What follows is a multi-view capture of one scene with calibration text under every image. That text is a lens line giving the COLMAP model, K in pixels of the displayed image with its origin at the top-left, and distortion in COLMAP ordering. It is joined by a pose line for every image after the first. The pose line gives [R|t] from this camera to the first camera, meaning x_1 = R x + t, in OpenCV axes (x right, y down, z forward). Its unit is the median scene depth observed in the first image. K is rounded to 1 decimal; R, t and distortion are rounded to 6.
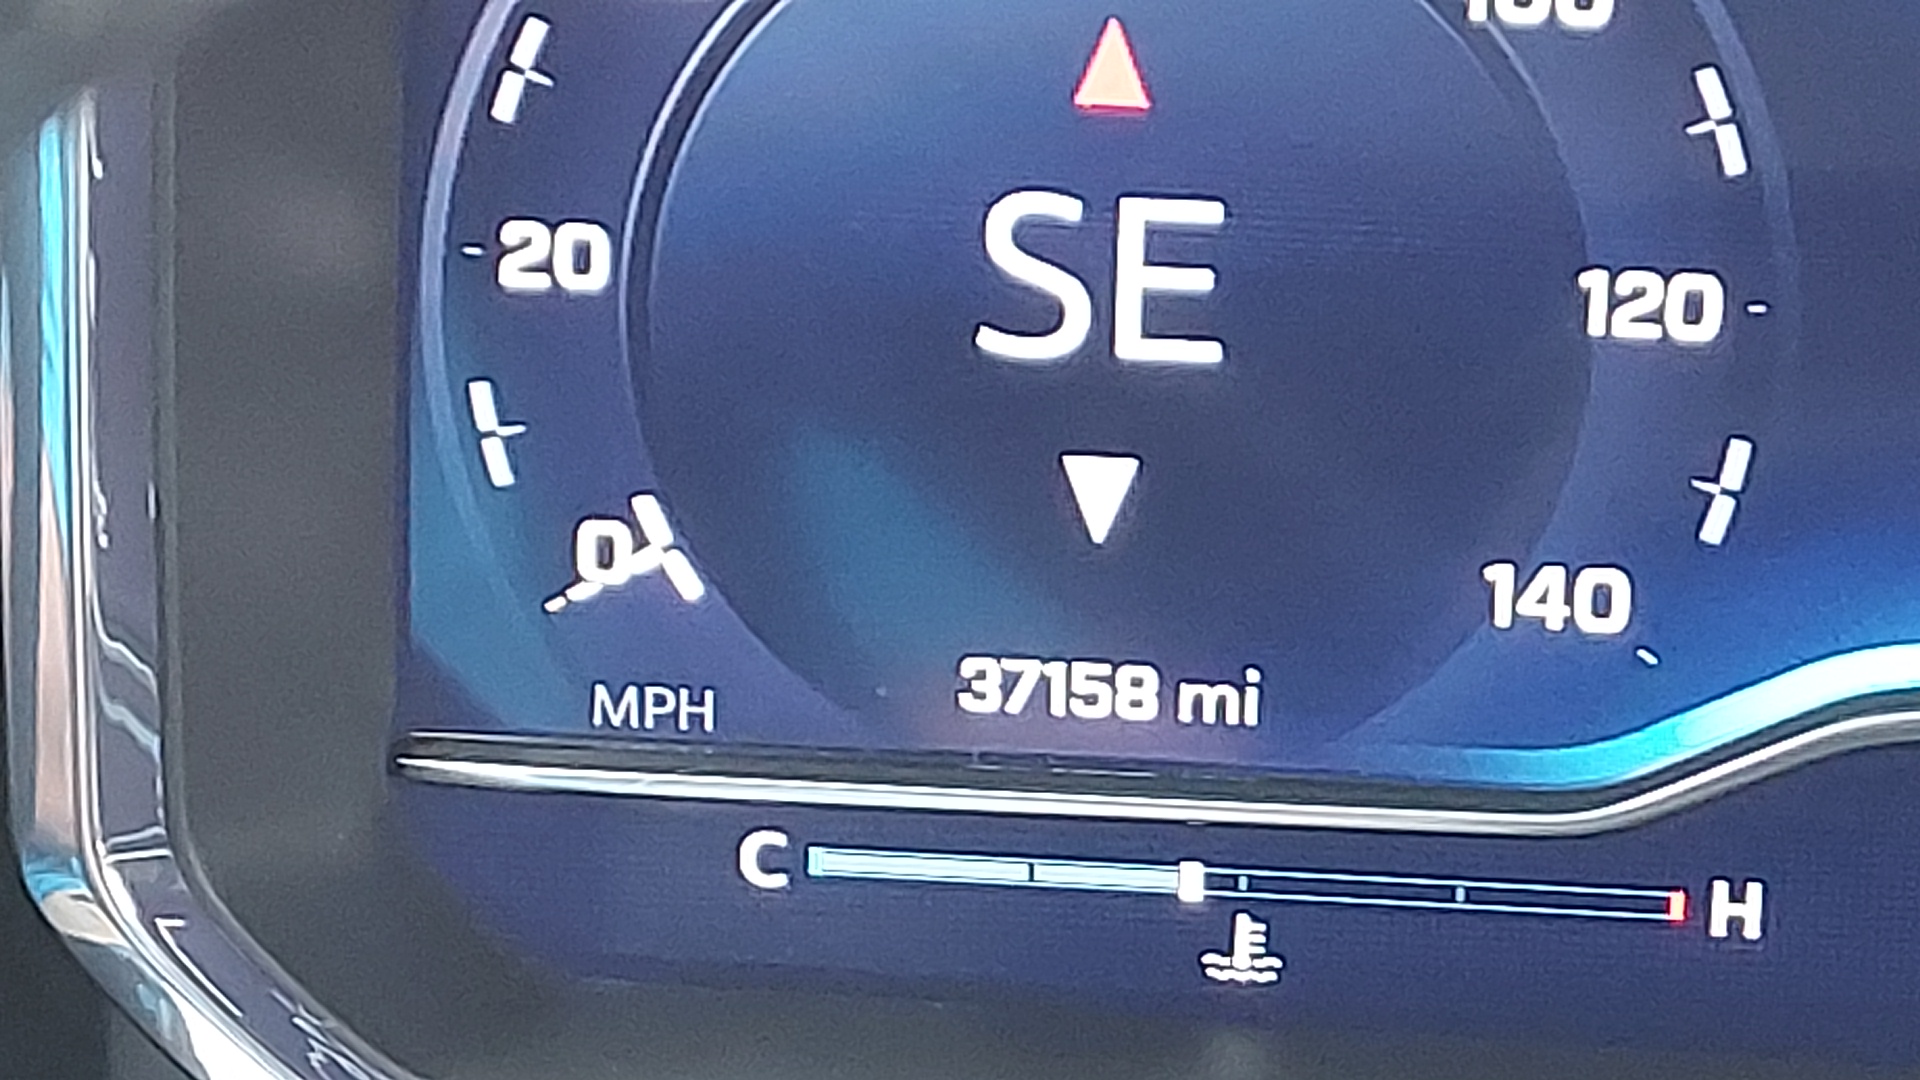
lens RADIAL K [[1386.5, 0, 957.4], [0, 1386.5, 547.4], [0, 0, 1]] dist [0.061907, -0.044925]
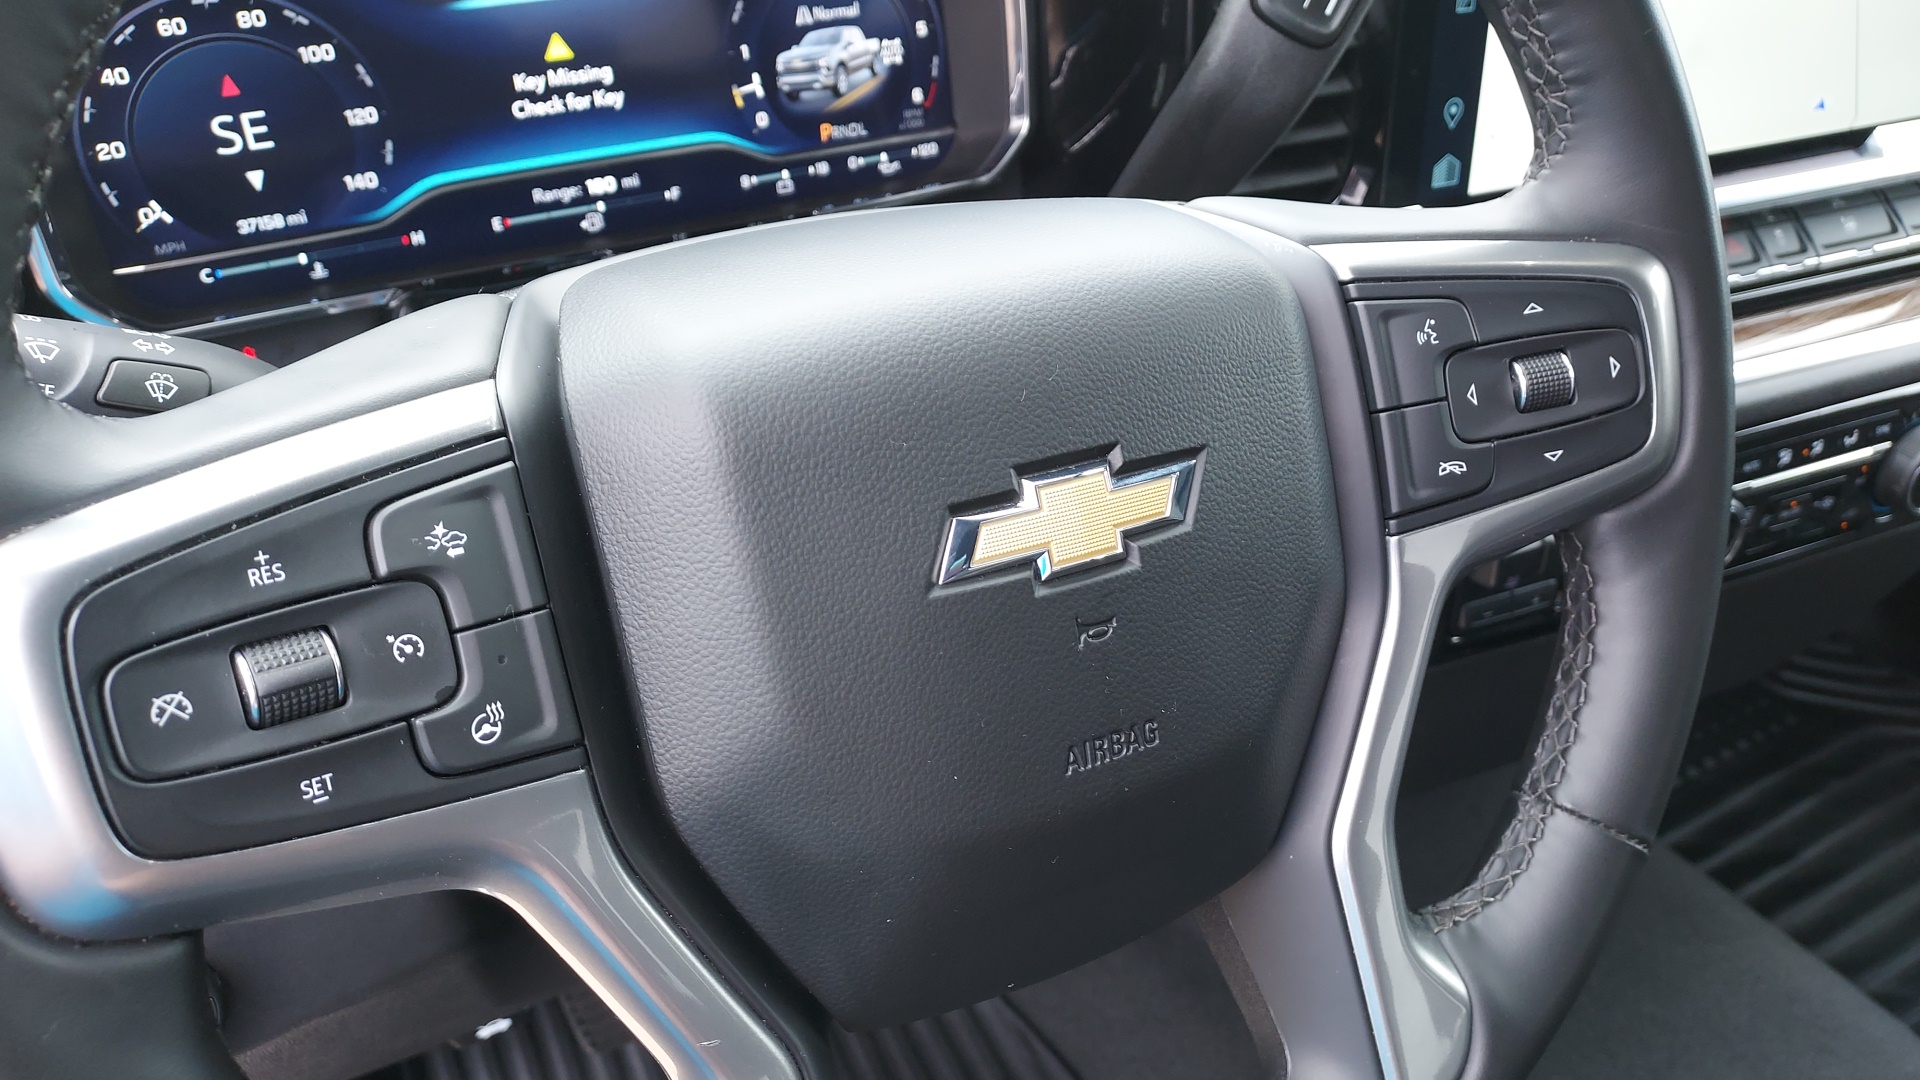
lens RADIAL K [[1386.5, 0, 960.6], [0, 1386.5, 524.0], [0, 0, 1]] dist [0.061907, -0.044925]
pose [[0.944747, -0.257993, 0.202220, 1.076008], [0.225158, 0.959077, 0.171684, 0.786547], [-0.238238, -0.116667, 0.964174, -4.218251]]
